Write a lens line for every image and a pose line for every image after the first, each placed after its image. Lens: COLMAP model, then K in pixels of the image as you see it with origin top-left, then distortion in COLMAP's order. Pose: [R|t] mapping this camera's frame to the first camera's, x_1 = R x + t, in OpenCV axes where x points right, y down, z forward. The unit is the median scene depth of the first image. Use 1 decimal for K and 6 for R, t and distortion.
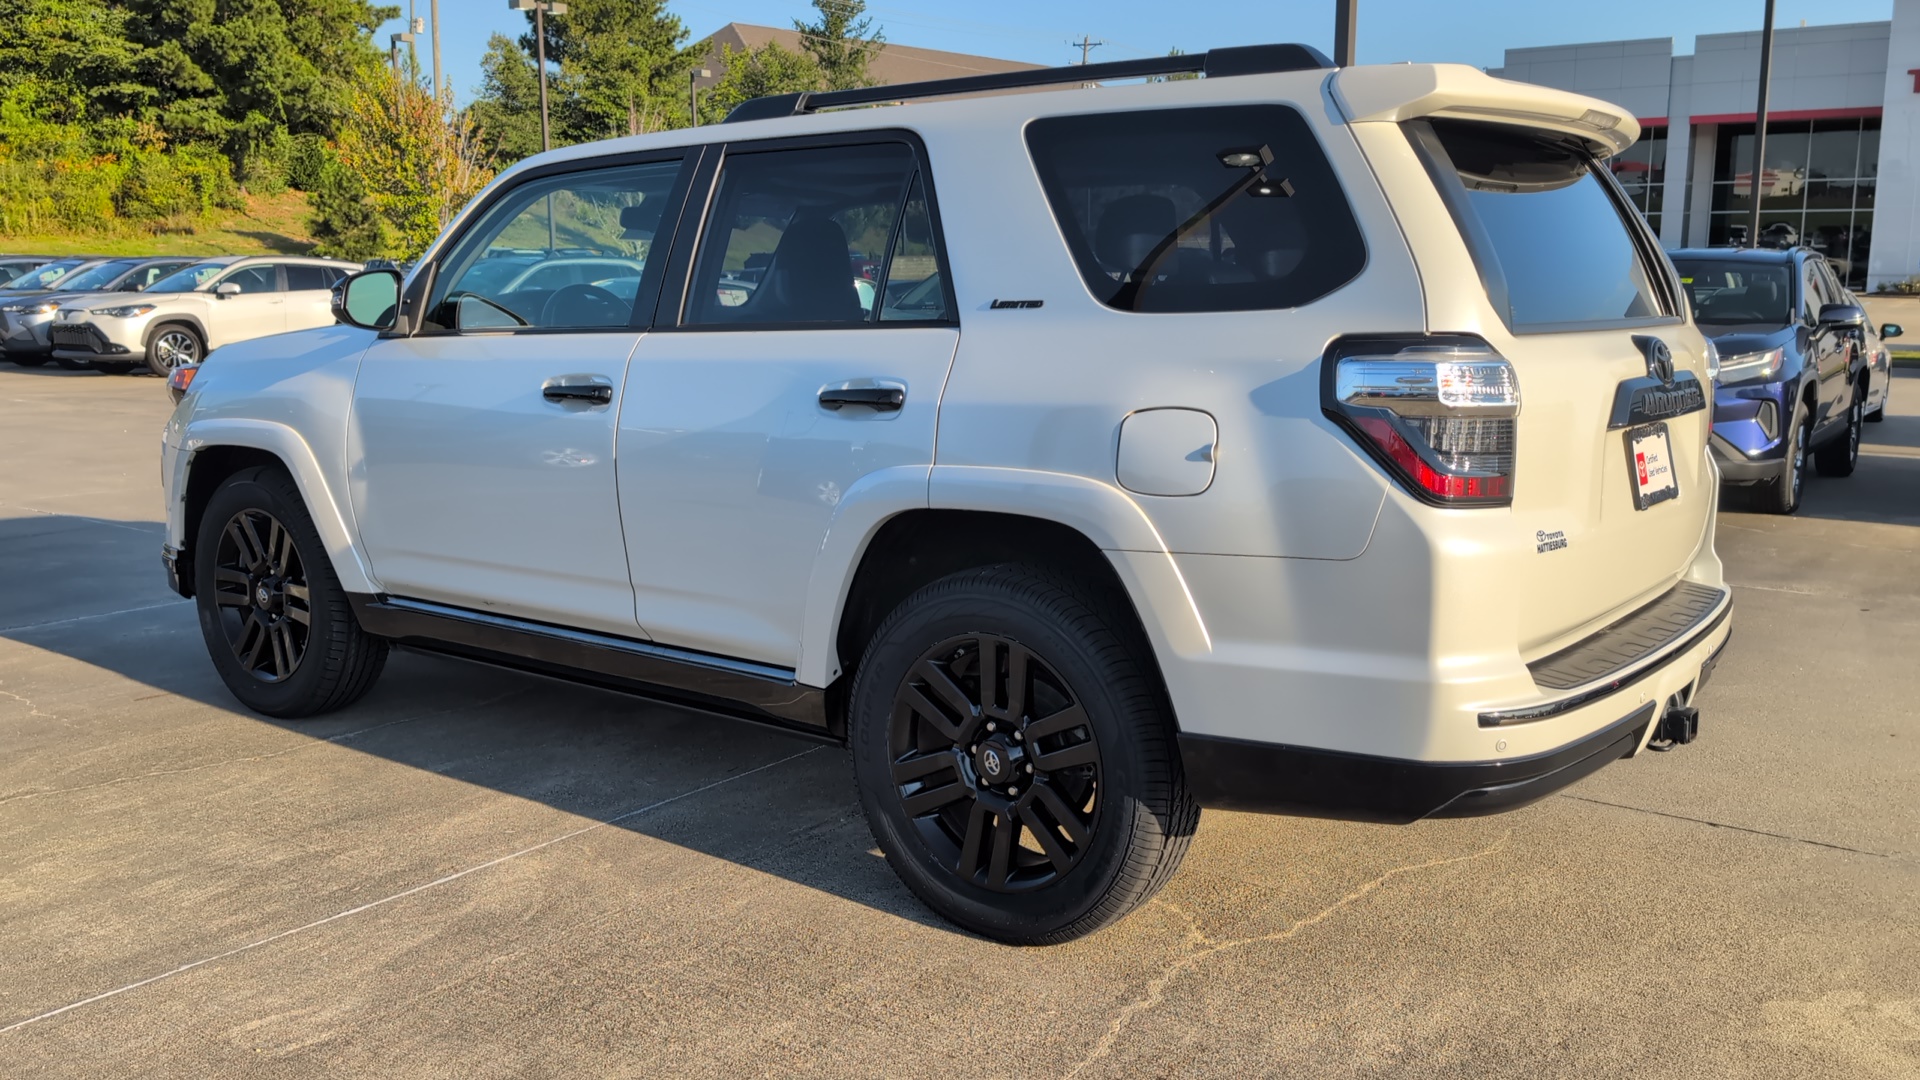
lens RADIAL K [[1618.6, 0, 963.1], [0, 1618.6, 542.1], [0, 0, 1]] dist [0.027229, -0.037172]
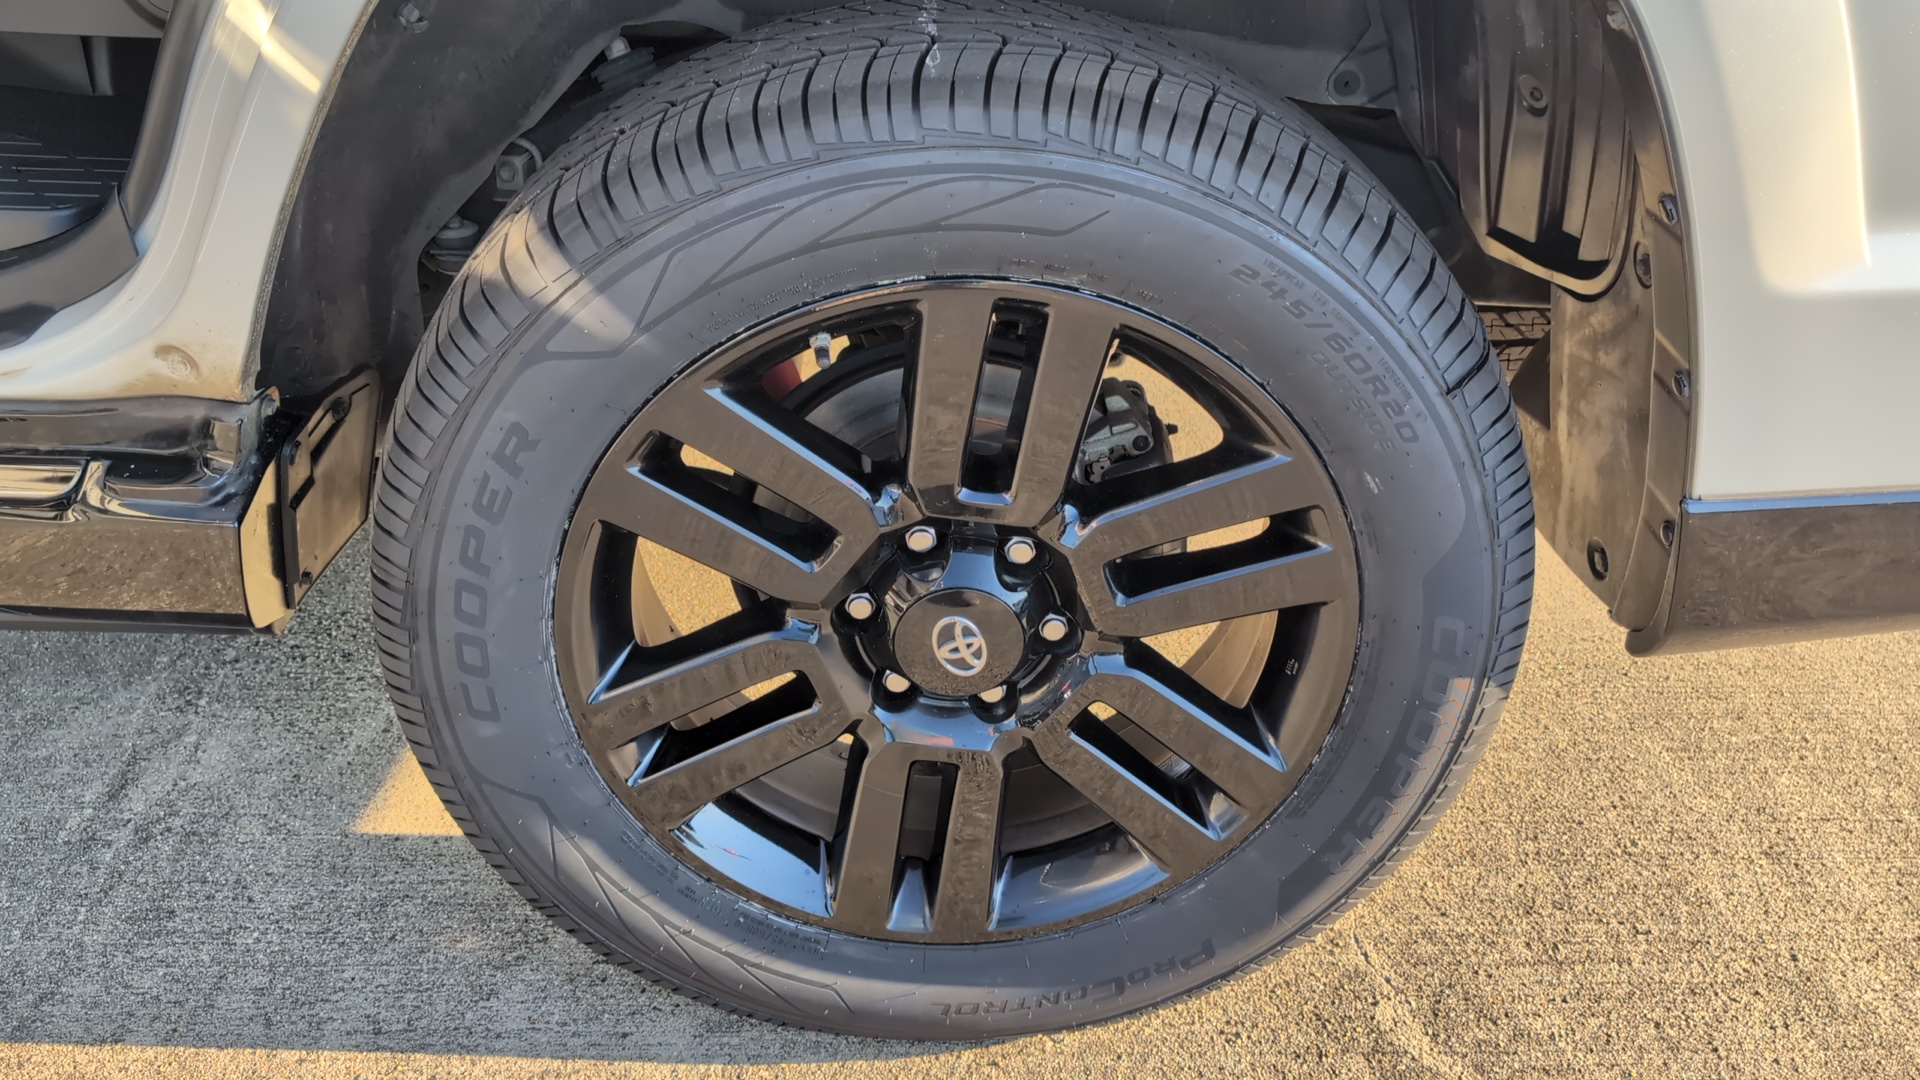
lens RADIAL K [[1618.6, 0, 972.5], [0, 1618.6, 531.3], [0, 0, 1]] dist [0.027229, -0.037172]
pose [[0.775948, -0.292583, 0.558838, -0.137596], [0.051471, 0.912337, 0.406192, -0.017065], [-0.628694, -0.286420, 0.722985, 0.667635]]
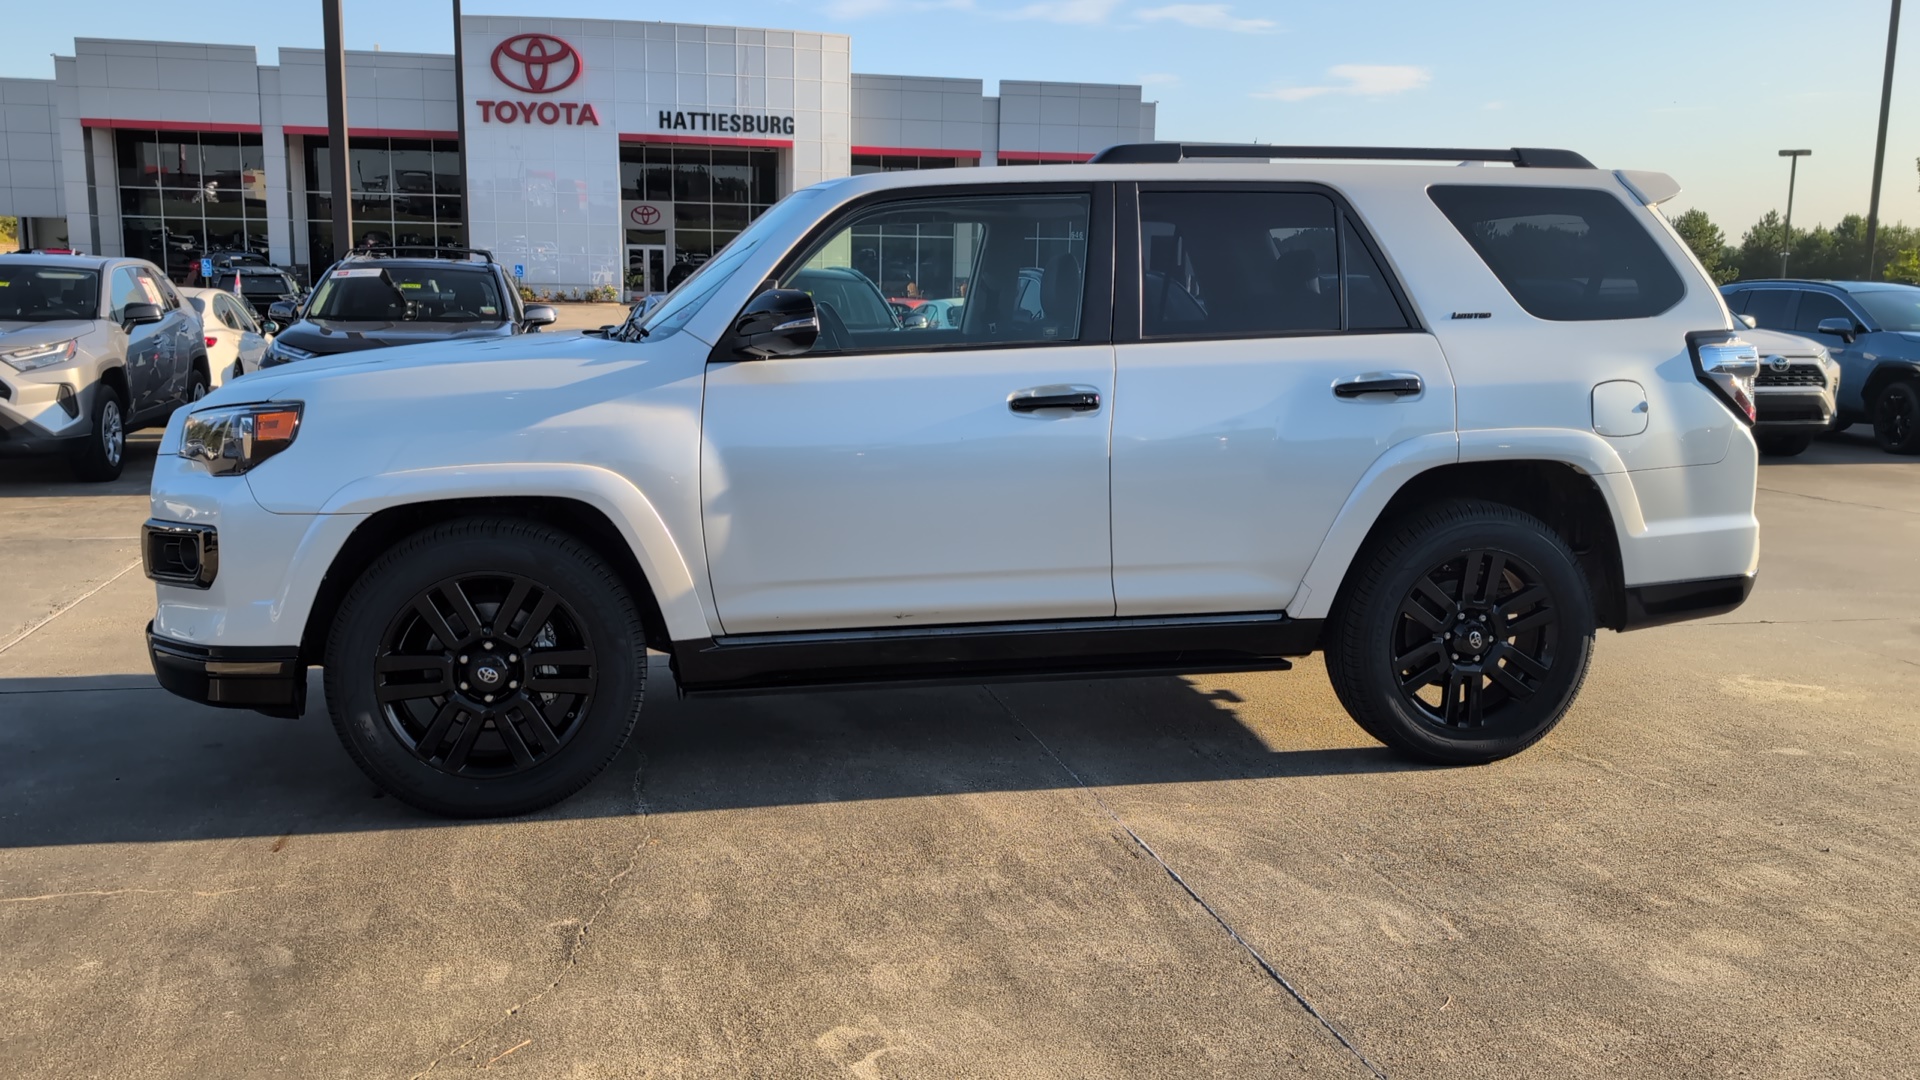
lens RADIAL K [[1618.6, 0, 957.1], [0, 1618.6, 540.9], [0, 0, 1]] dist [0.027229, -0.037172]
pose [[0.651097, -0.114195, 0.750355, -1.164956], [0.116875, 0.991910, 0.049542, -0.063266], [-0.749942, 0.055441, 0.659176, 0.347912]]
